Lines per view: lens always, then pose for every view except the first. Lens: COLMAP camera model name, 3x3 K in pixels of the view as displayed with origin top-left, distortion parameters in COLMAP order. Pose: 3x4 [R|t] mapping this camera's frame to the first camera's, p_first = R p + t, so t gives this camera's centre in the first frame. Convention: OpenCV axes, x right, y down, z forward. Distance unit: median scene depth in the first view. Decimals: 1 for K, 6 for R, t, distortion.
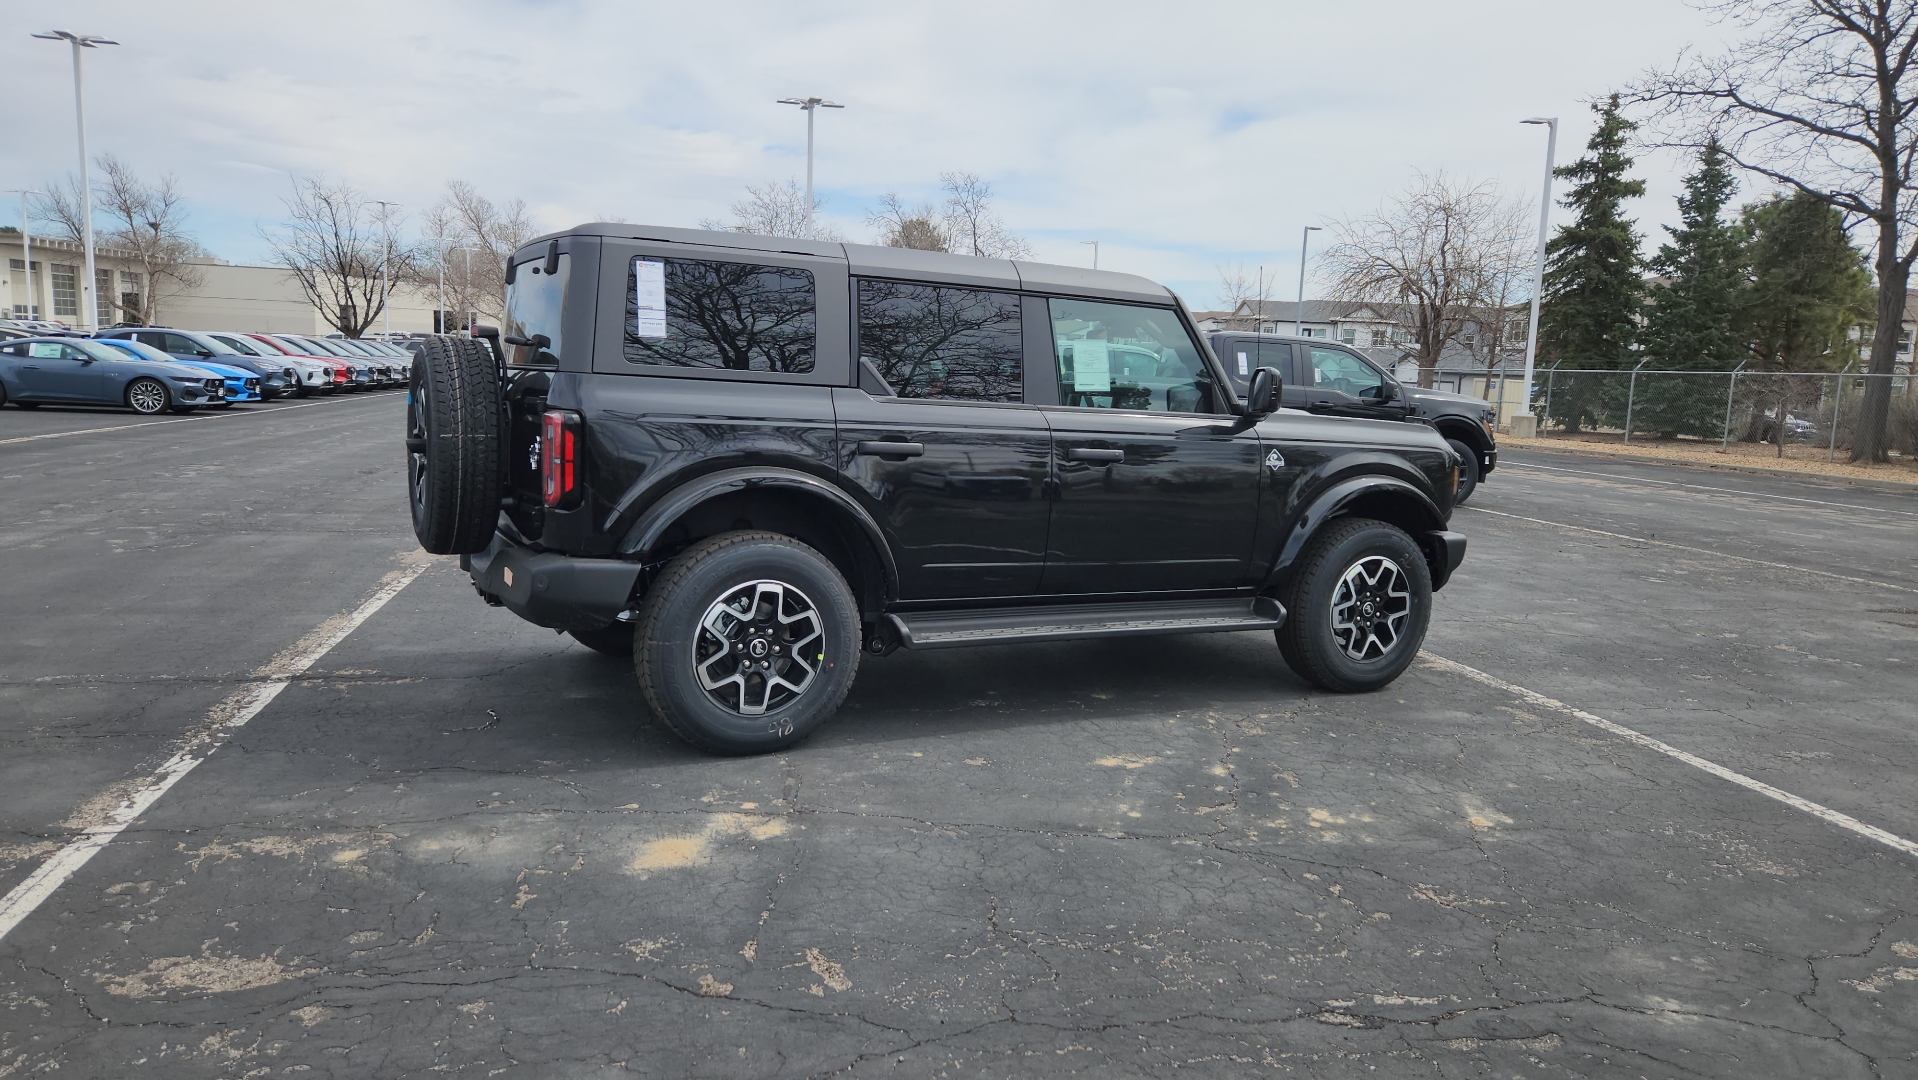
lens RADIAL K [[1281.0, 0, 920.9], [0, 1281.0, 529.0], [0, 0, 1]] dist [0.074078, -0.060132]
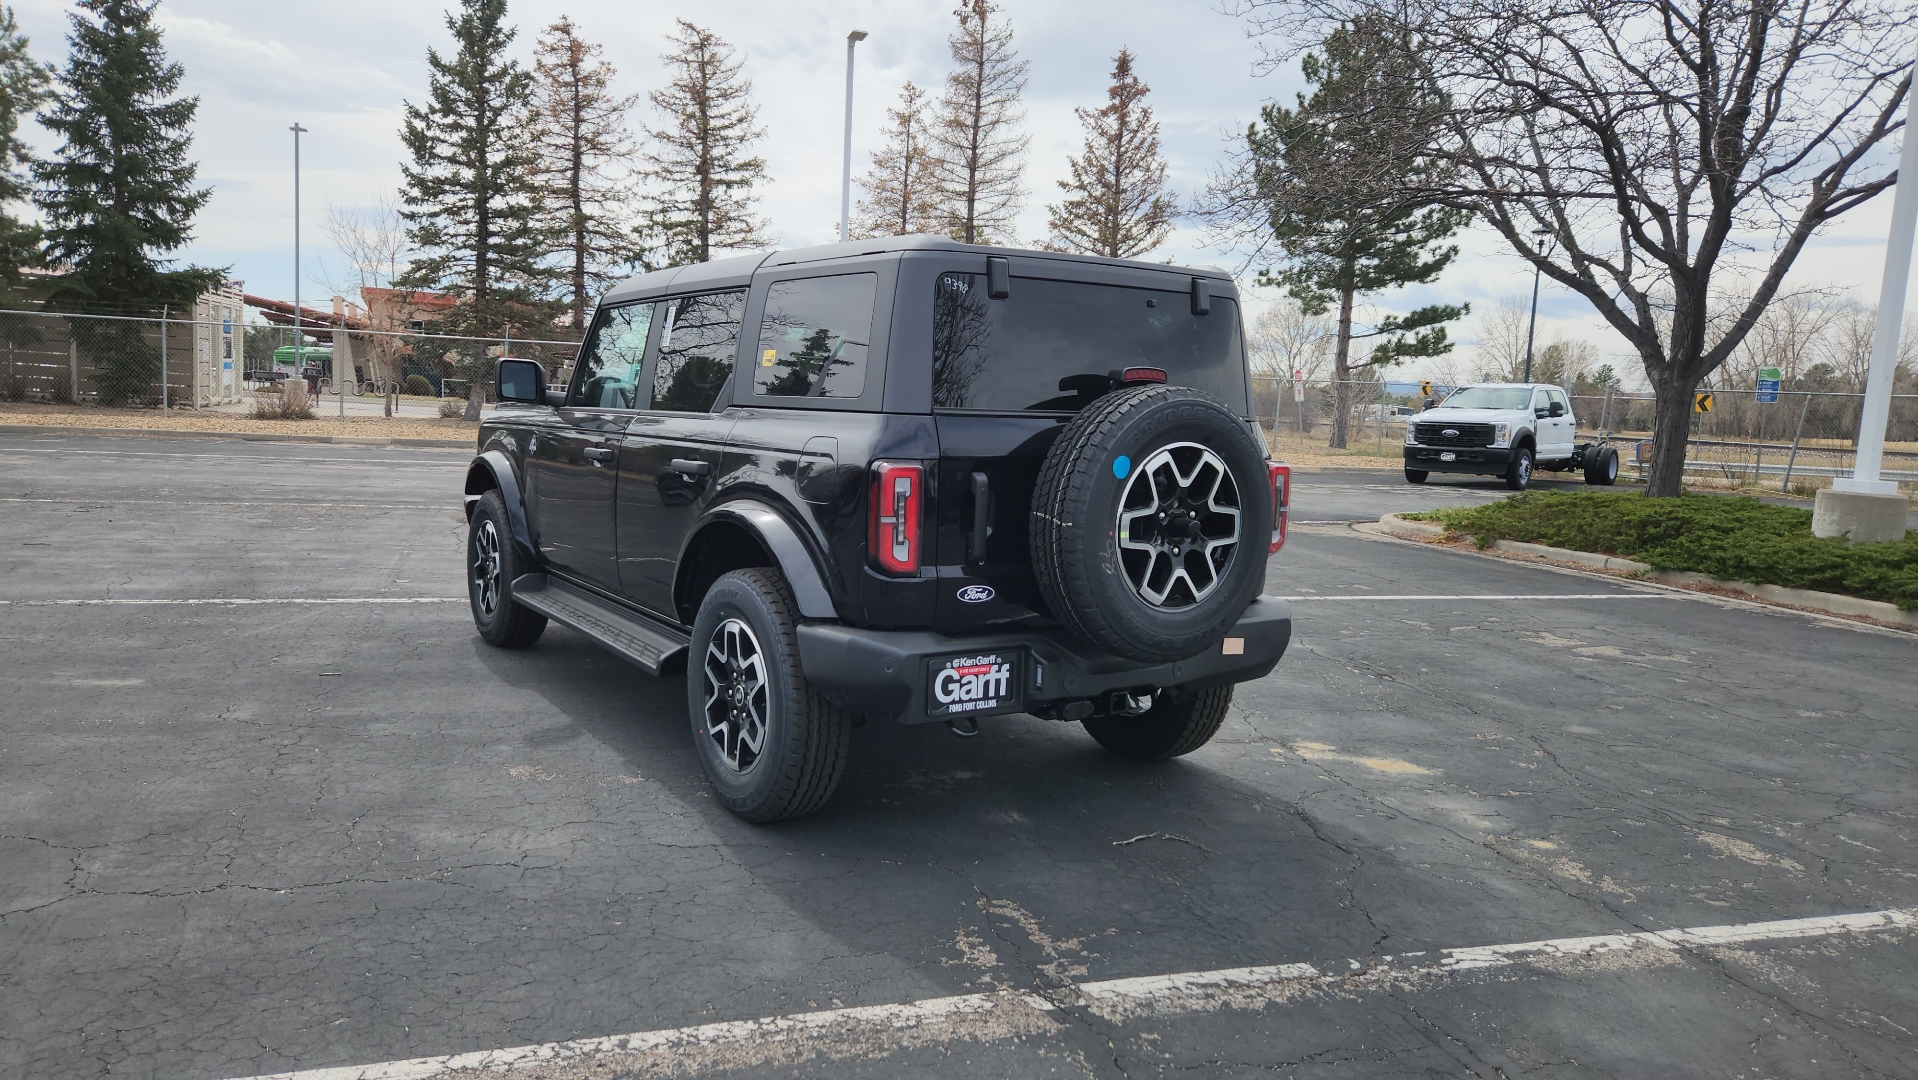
lens RADIAL K [[1281.0, 0, 918.2], [0, 1281.0, 527.5], [0, 0, 1]] dist [0.074078, -0.060132]
pose [[-0.100082, -0.151412, 0.983391, -1.190643], [0.072502, 0.984616, 0.158979, -0.209742], [-0.992334, 0.087209, -0.087565, 1.296413]]
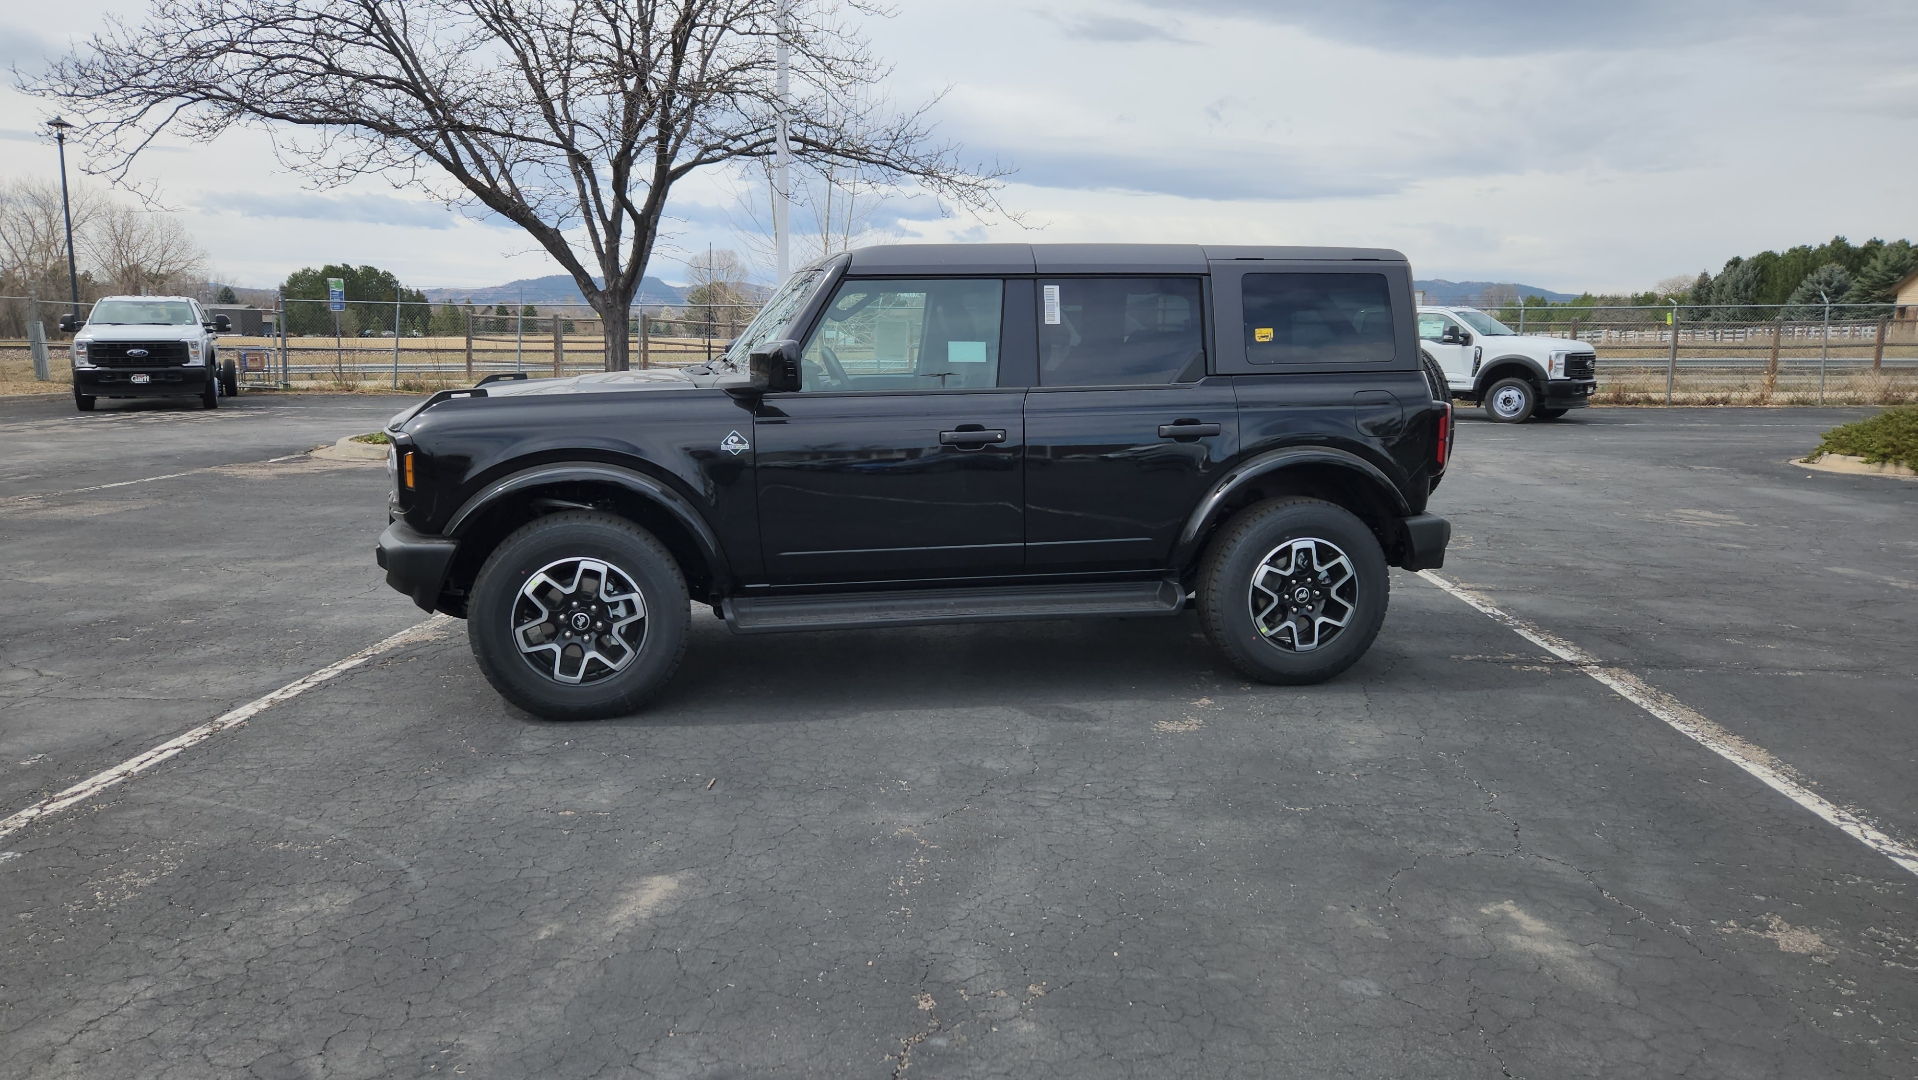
lens RADIAL K [[1281.0, 0, 920.3], [0, 1281.0, 529.4], [0, 0, 1]] dist [0.074078, -0.060132]
pose [[-0.961409, -0.088261, 0.260582, -0.275000], [-0.013575, 0.961210, 0.275483, -0.340693], [-0.274789, 0.261314, -0.925314, 2.535229]]
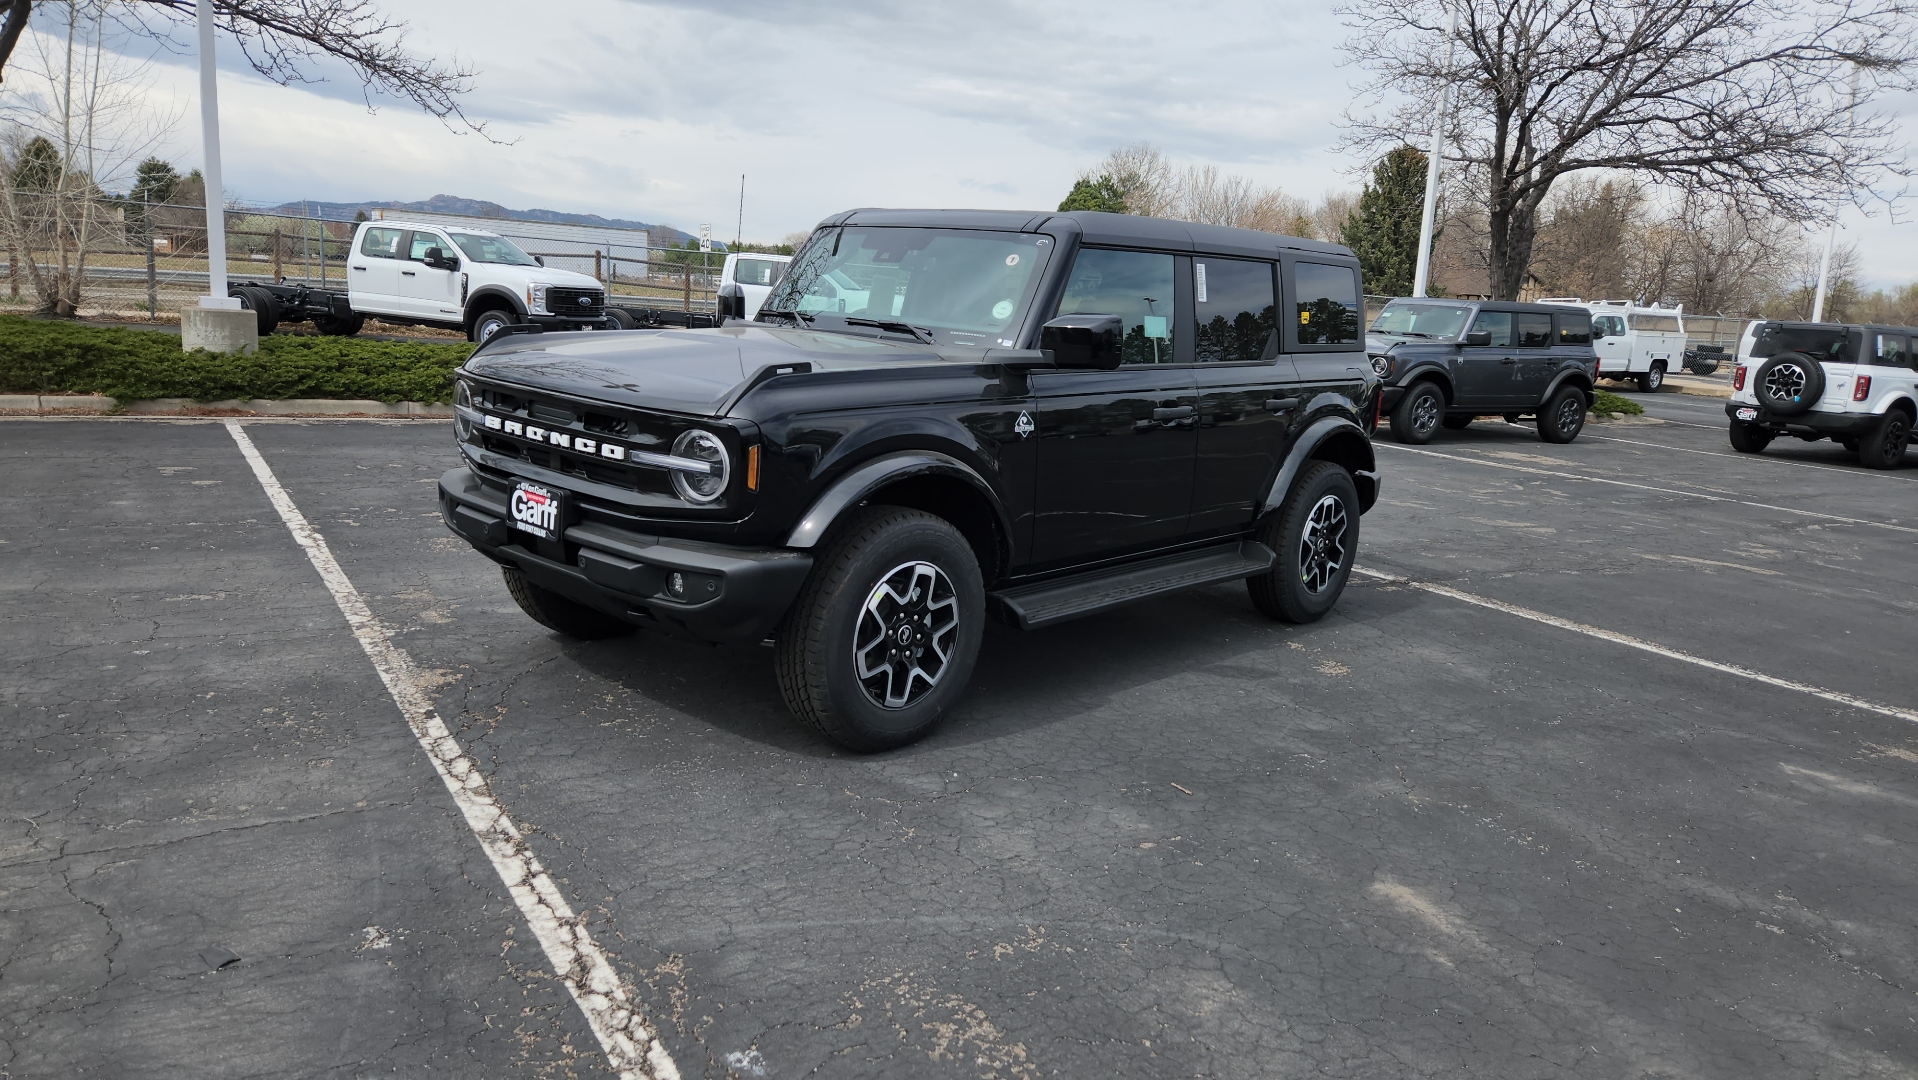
lens RADIAL K [[1281.5, 0, 934.7], [0, 1281.5, 548.1], [0, 0, 1]] dist [0.067723, -0.051235]
pose [[-0.932263, -0.032016, -0.360362, 0.576893], [-0.144113, 0.946501, 0.288733, -0.295784], [0.331839, 0.321108, -0.887002, 2.444147]]
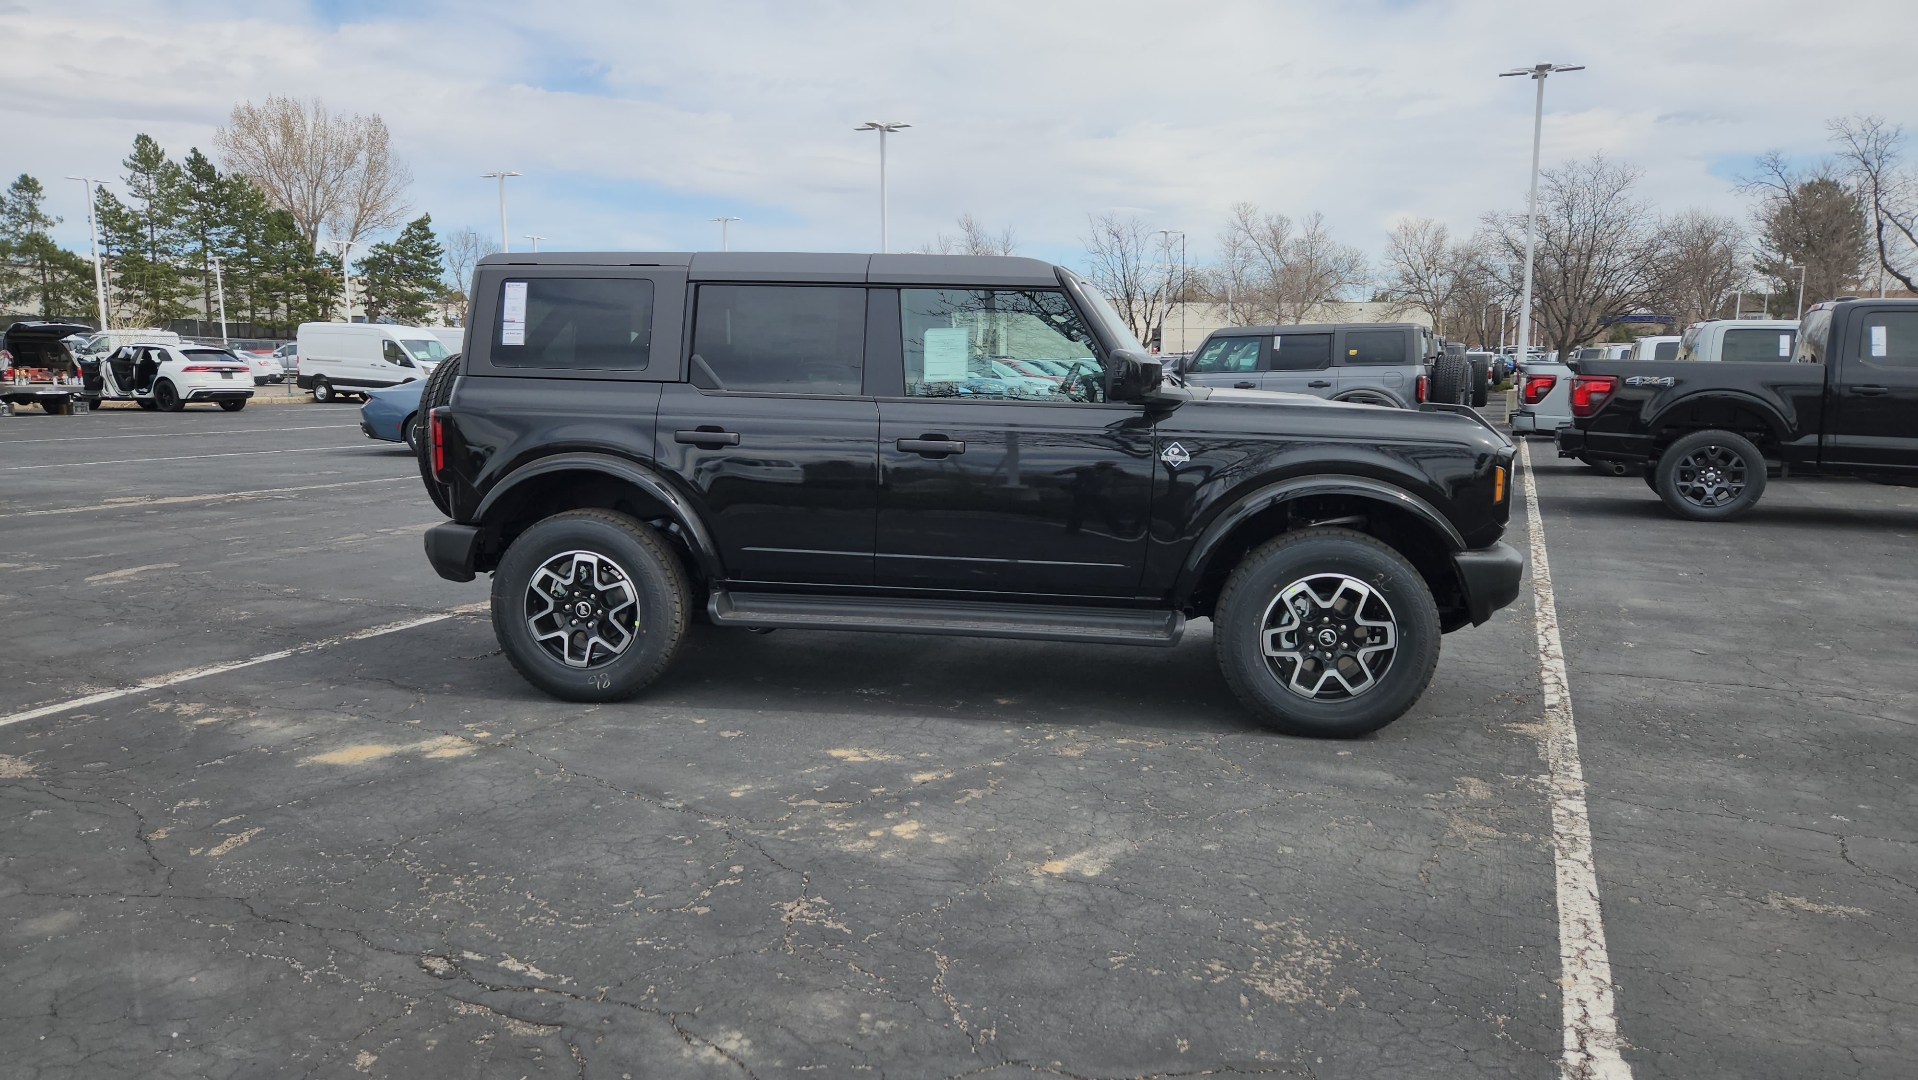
lens RADIAL K [[1281.0, 0, 923.3], [0, 1281.0, 529.9], [0, 0, 1]] dist [0.074078, -0.060132]
pose [[0.812772, 0.039846, -0.581217, 0.792454], [-0.045304, 0.998960, 0.005132, 0.001162], [0.580817, 0.022160, 0.813732, 0.232563]]
